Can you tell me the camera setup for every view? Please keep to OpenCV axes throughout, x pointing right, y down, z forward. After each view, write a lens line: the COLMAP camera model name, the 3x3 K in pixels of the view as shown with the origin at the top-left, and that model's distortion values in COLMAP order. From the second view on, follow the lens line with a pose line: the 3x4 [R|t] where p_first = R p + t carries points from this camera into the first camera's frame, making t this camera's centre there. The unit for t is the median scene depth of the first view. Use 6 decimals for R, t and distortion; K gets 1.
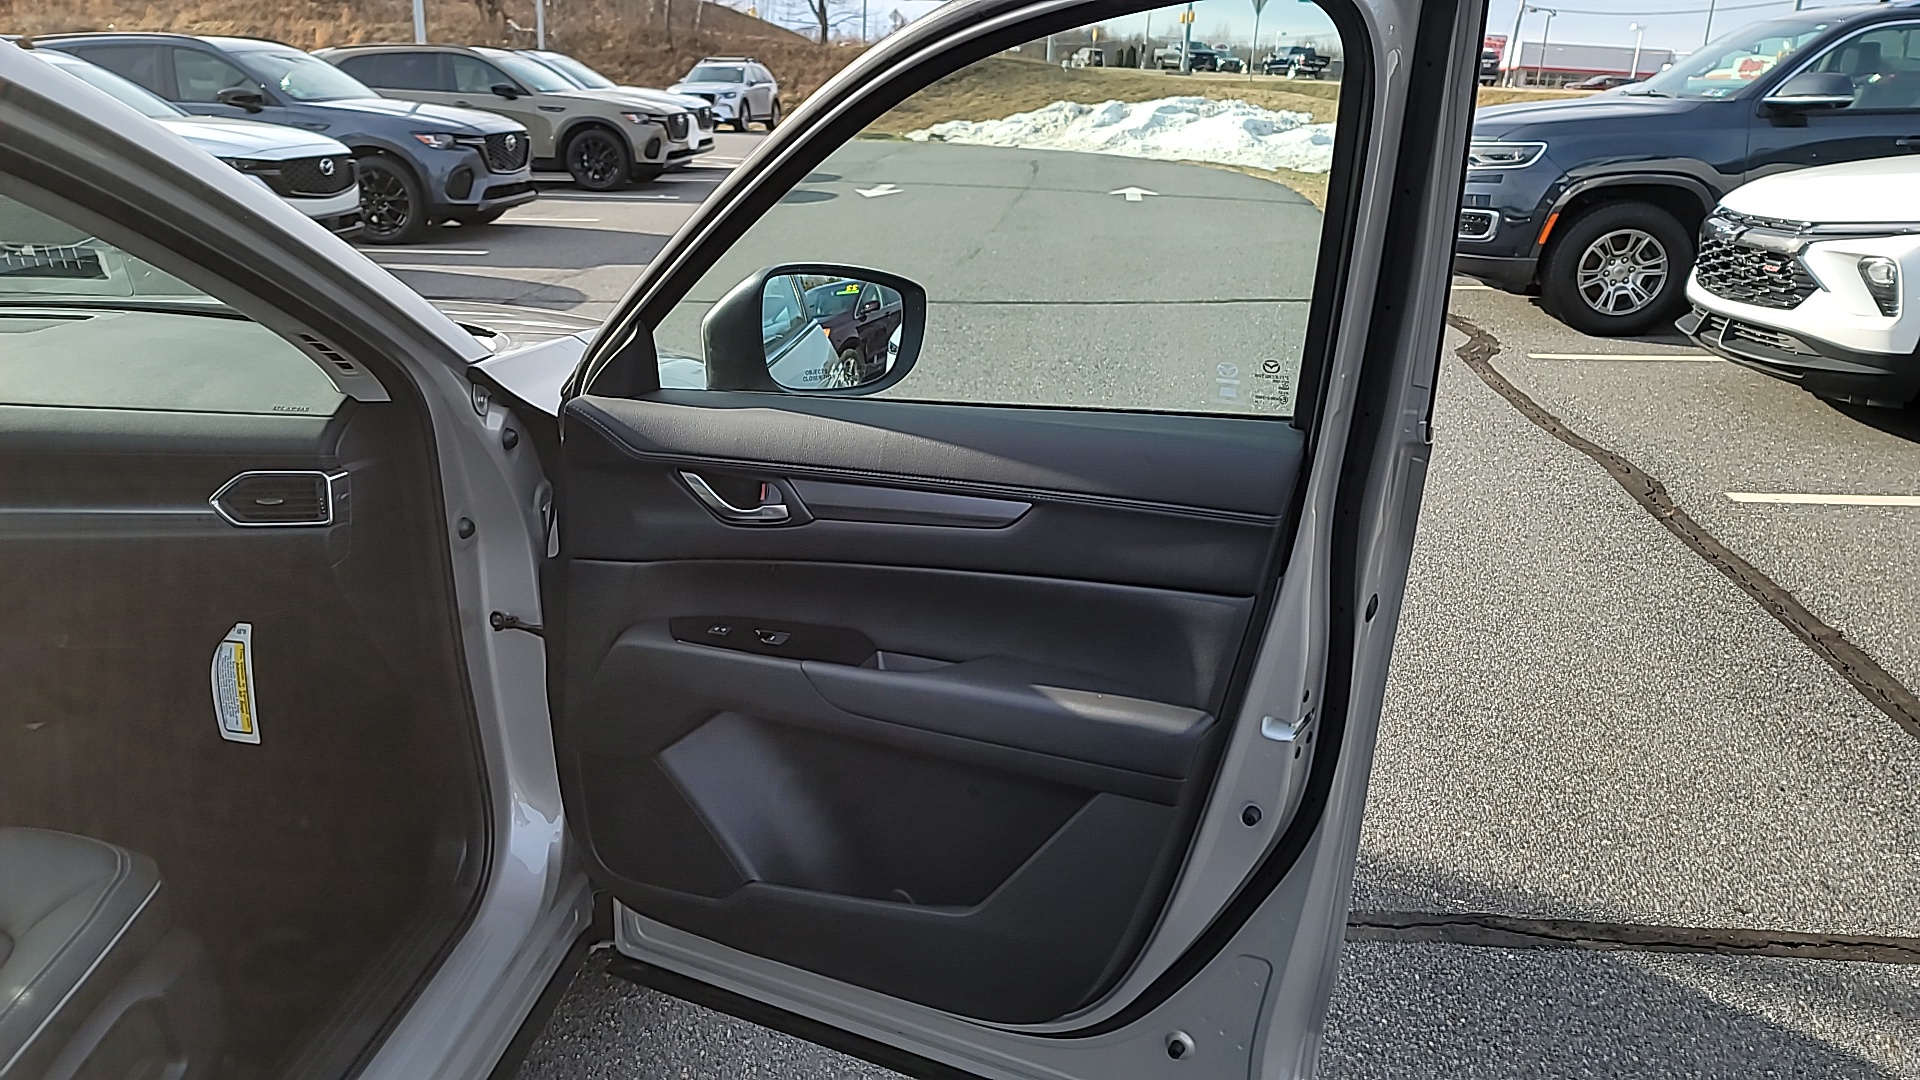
lens RADIAL K [[1397.1, 0, 965.2], [0, 1397.1, 542.6], [0, 0, 1]] dist [0.052922, -0.060303]
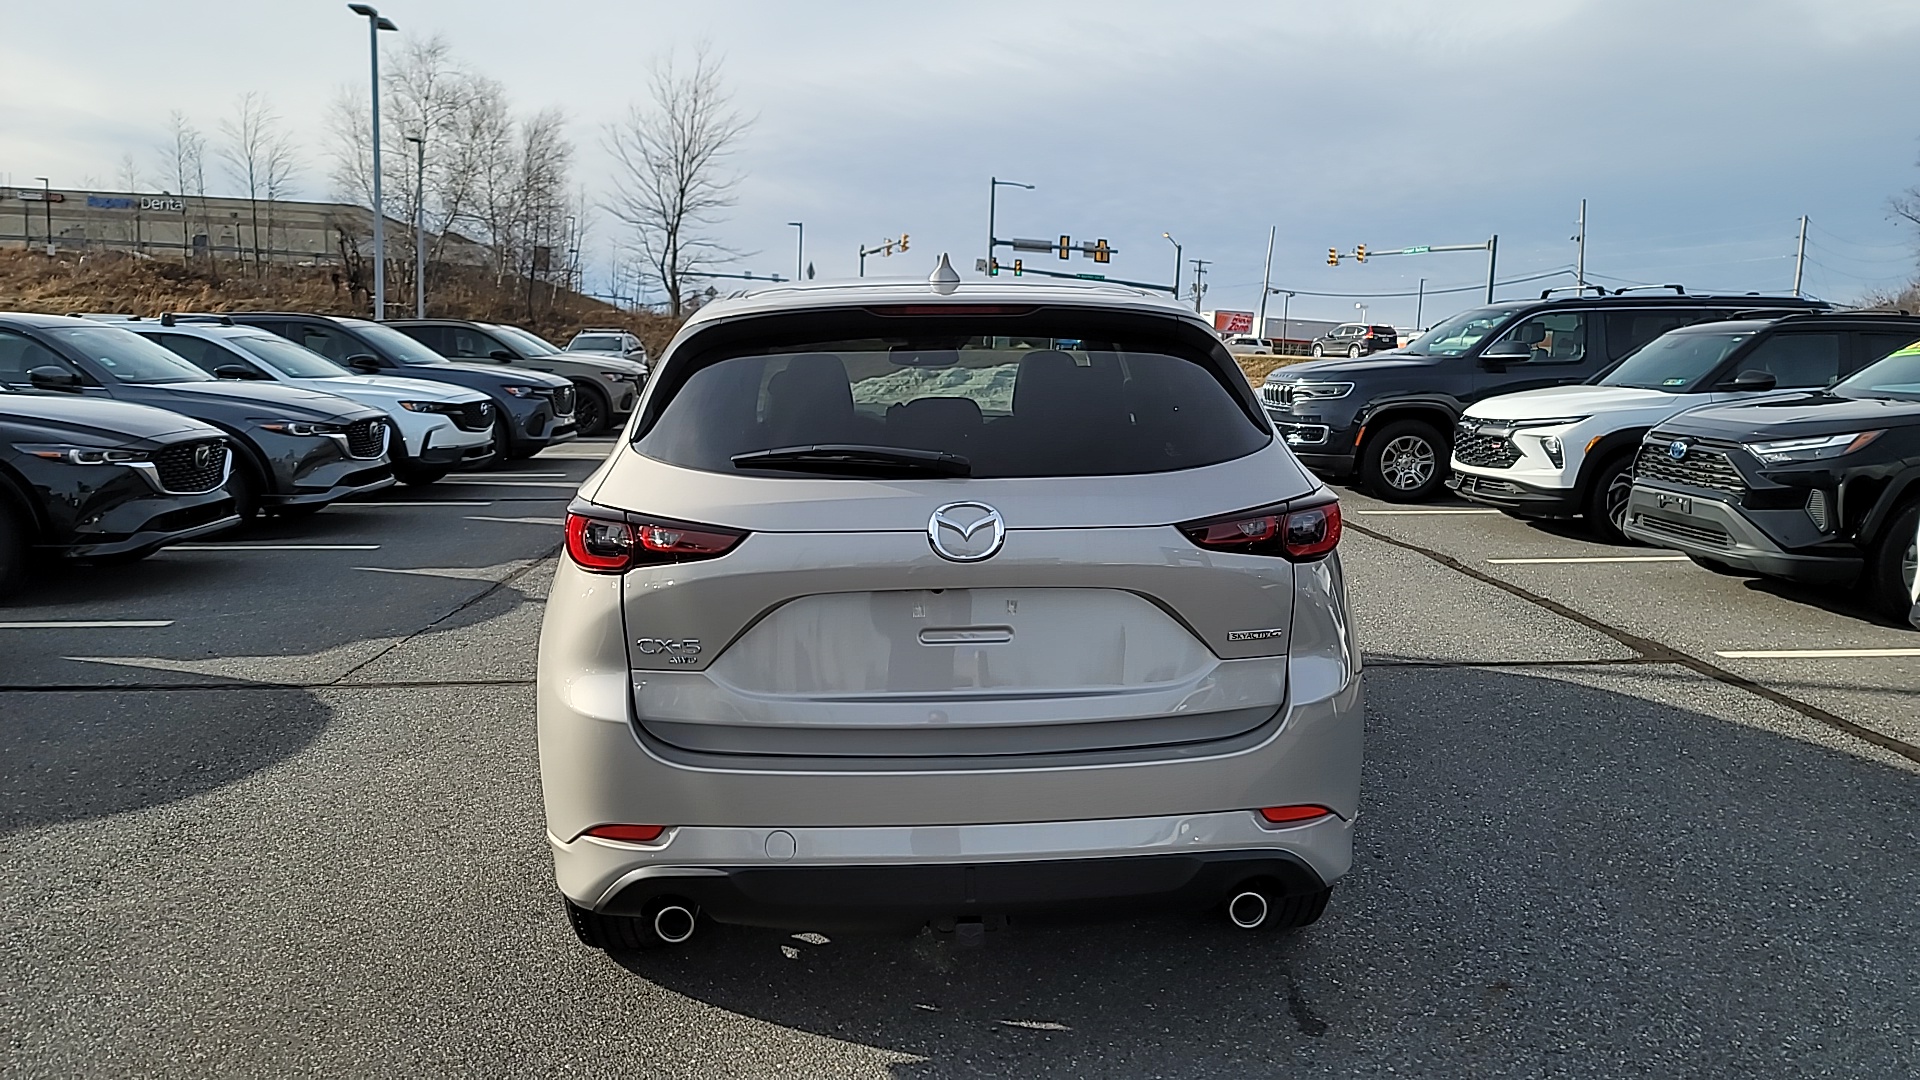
lens RADIAL K [[1413.3, 0, 964.0], [0, 1413.3, 542.2], [0, 0, 1]] dist [0.017237, -0.008839]
pose [[0.988320, -0.021973, 0.150797, -0.217366], [0.049021, 0.982795, -0.178076, 0.126201], [-0.144290, 0.183388, 0.972394, -0.368717]]
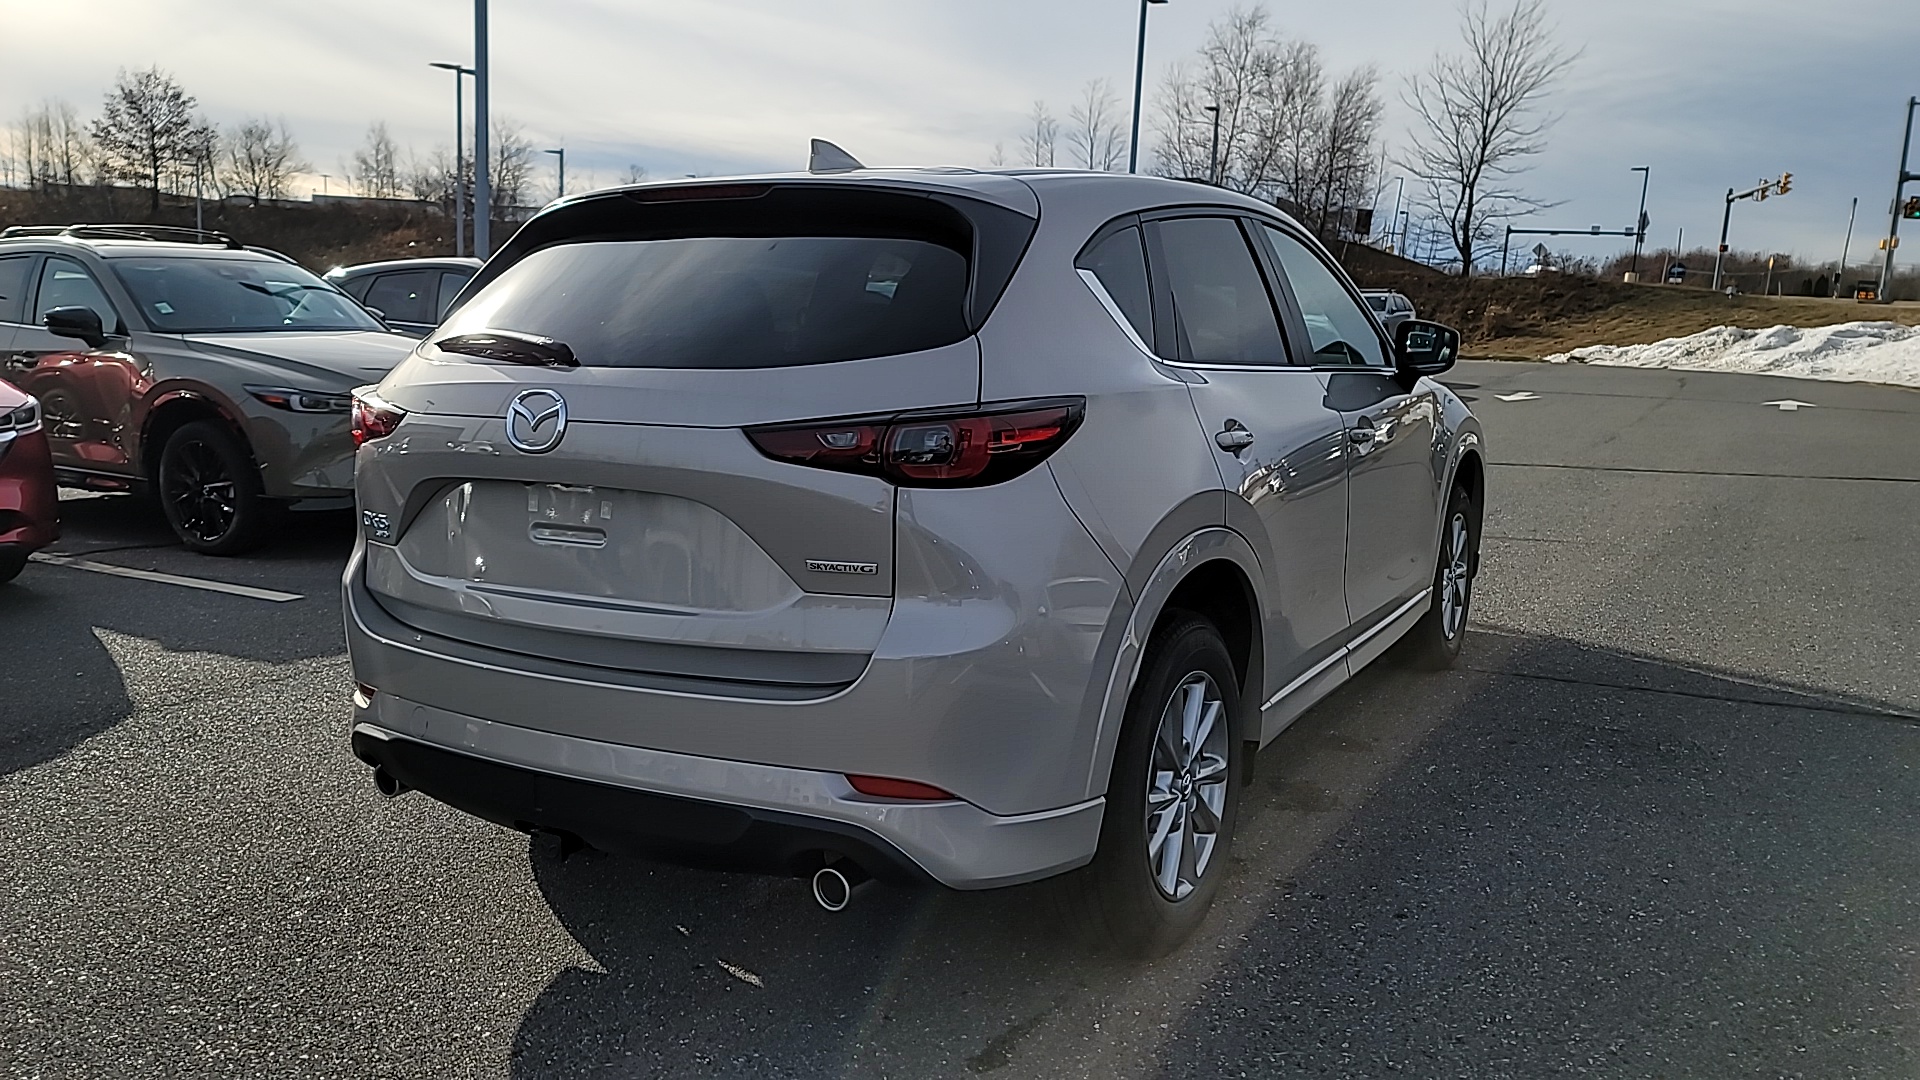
lens RADIAL K [[1398.9, 0, 951.6], [0, 1398.9, 537.5], [0, 0, 1]] dist [0.065695, -0.036665]
pose [[0.908120, 0.067713, -0.413198, 0.002640], [-0.133271, 0.982259, -0.131932, 0.120660], [0.396934, 0.174877, 0.901034, -0.303284]]
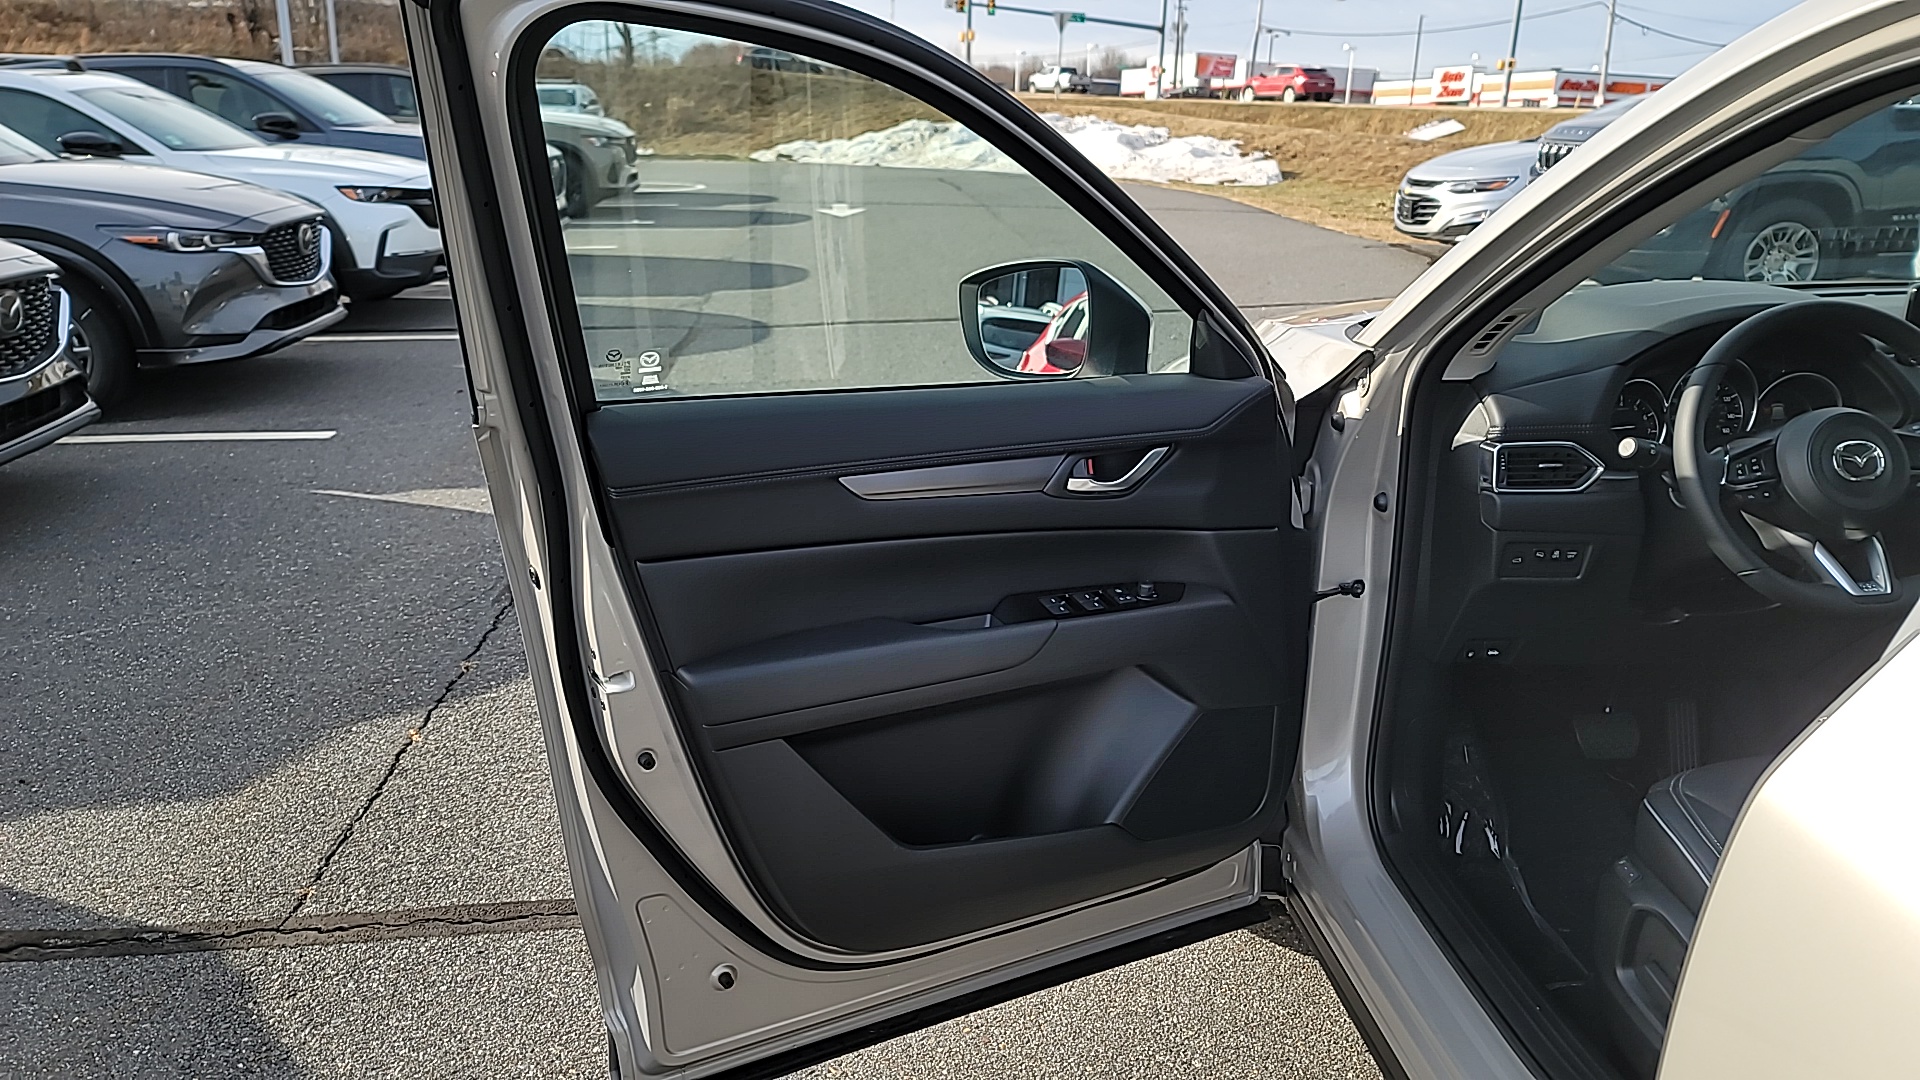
lens RADIAL K [[1398.5, 0, 957.0], [0, 1398.5, 567.8], [0, 0, 1]] dist [0.037607, -0.034709]
pose [[0.982344, -0.067379, 0.174528, -0.320504], [0.066811, 0.997724, 0.009135, -0.003298], [-0.174746, 0.002686, 0.984610, 0.015204]]
